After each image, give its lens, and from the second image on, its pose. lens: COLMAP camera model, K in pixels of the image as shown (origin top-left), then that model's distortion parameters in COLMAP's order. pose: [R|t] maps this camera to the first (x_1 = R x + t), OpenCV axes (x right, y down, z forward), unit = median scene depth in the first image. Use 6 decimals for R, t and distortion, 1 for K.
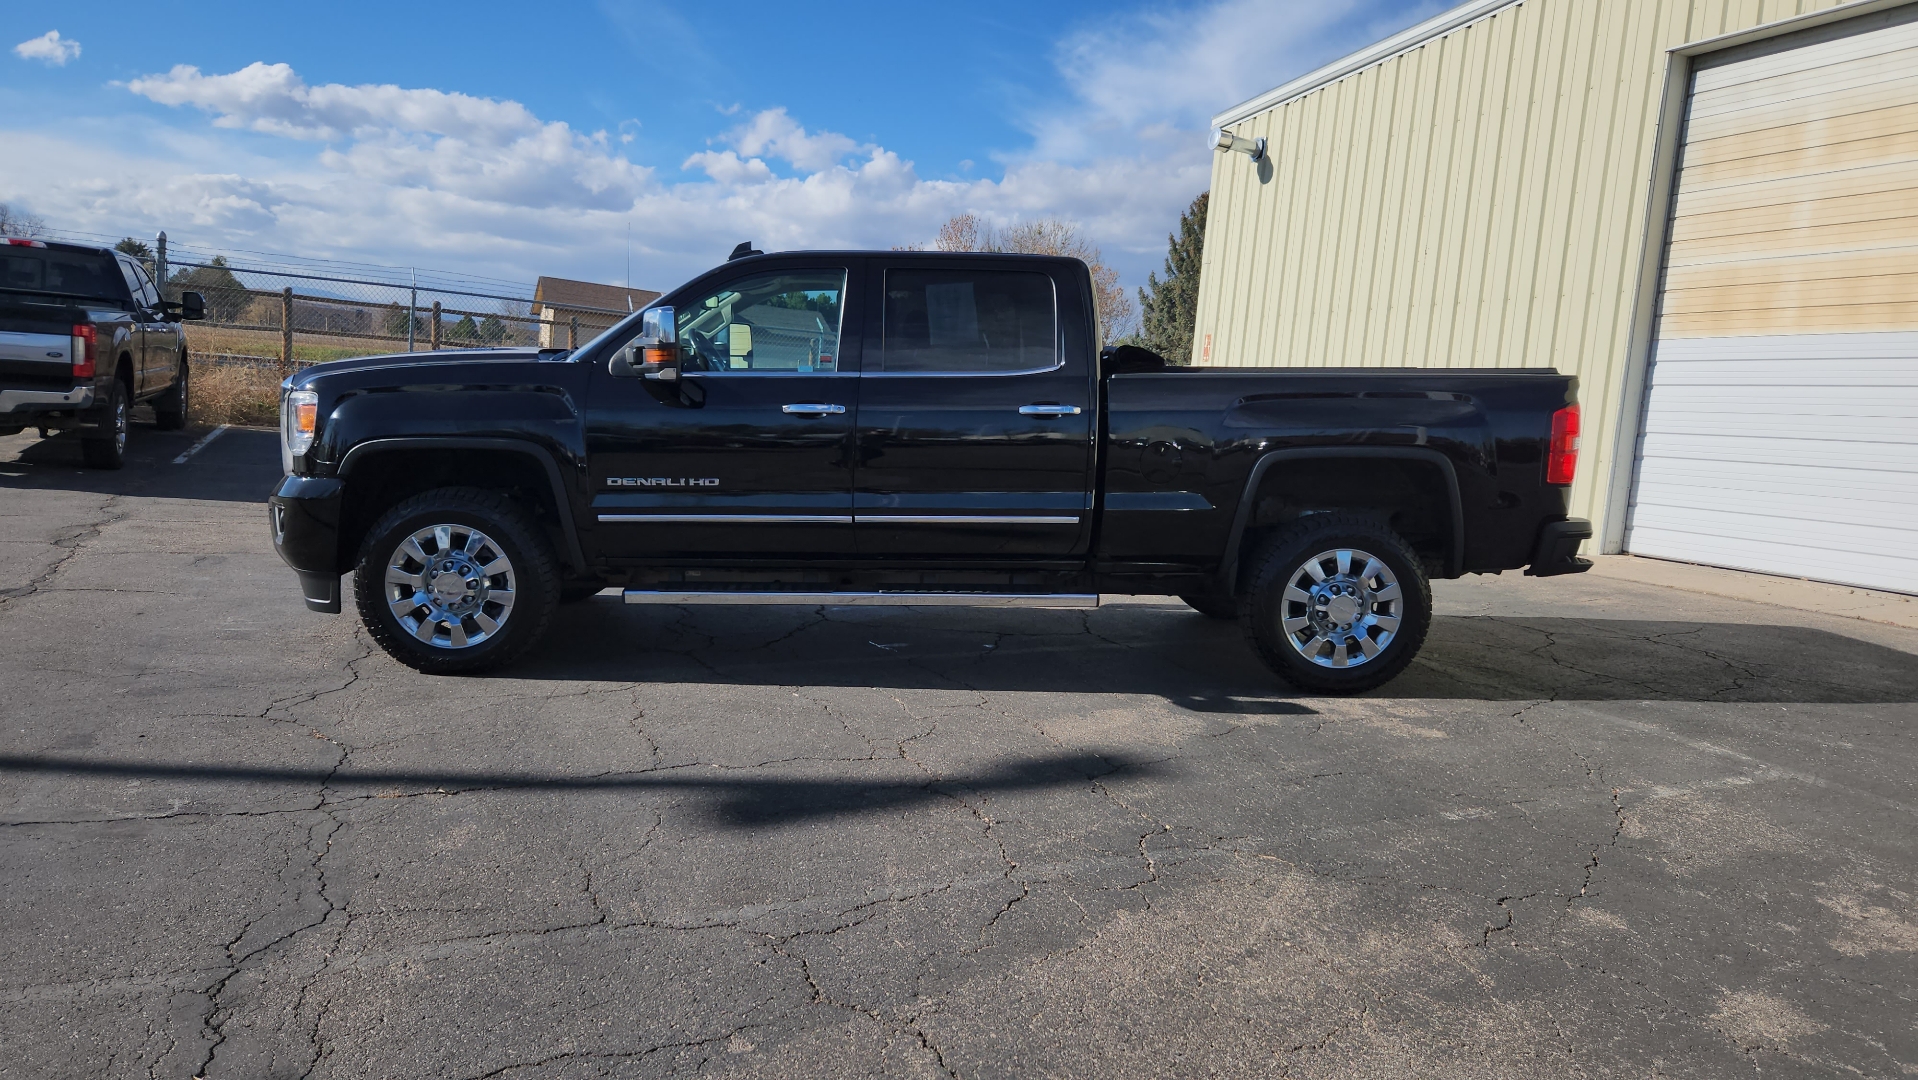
lens RADIAL K [[1281.3, 0, 938.7], [0, 1281.3, 531.8], [0, 0, 1]] dist [0.070157, -0.055540]
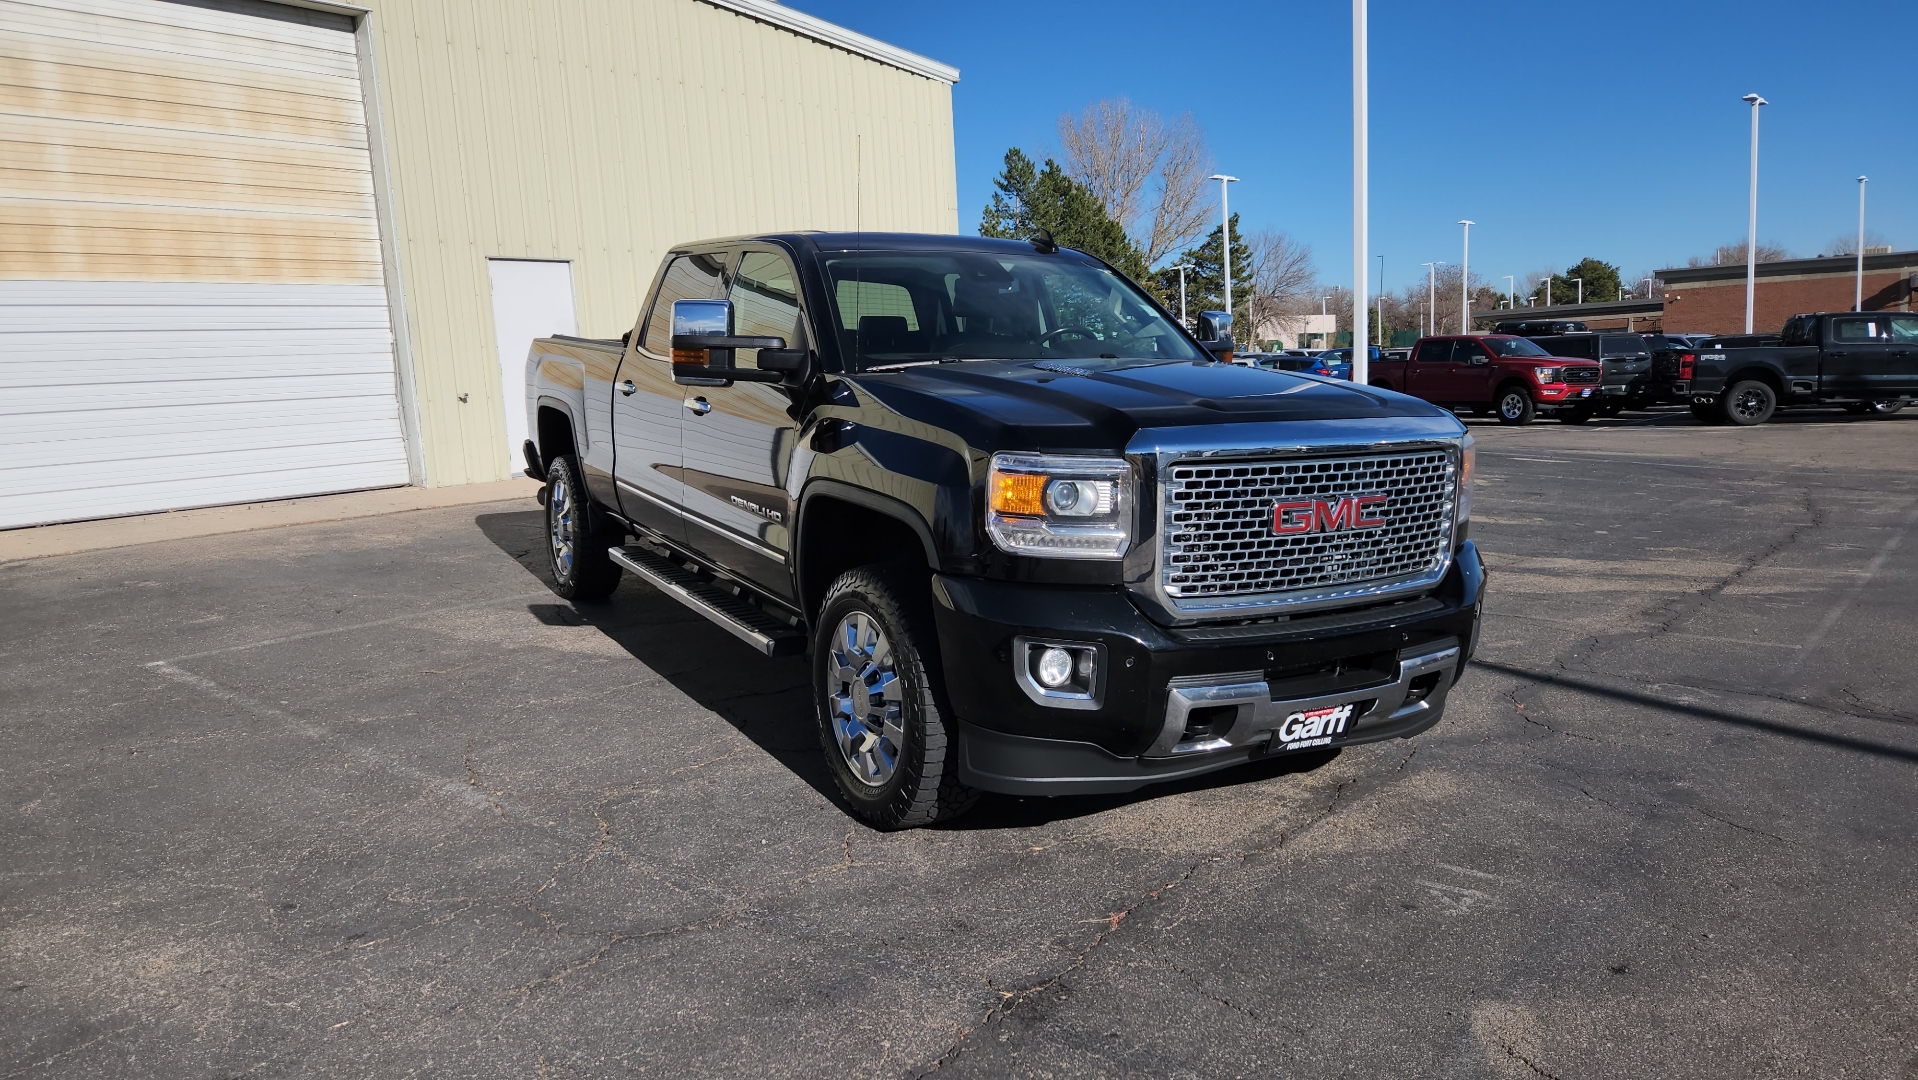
lens RADIAL K [[1281.3, 0, 927.0], [0, 1281.3, 545.5], [0, 0, 1]] dist [0.070157, -0.055540]
pose [[-0.447038, -0.182205, 0.875762, -0.964222], [0.094327, 0.963975, 0.248707, -0.246708], [-0.889528, 0.193789, -0.413746, 1.512714]]
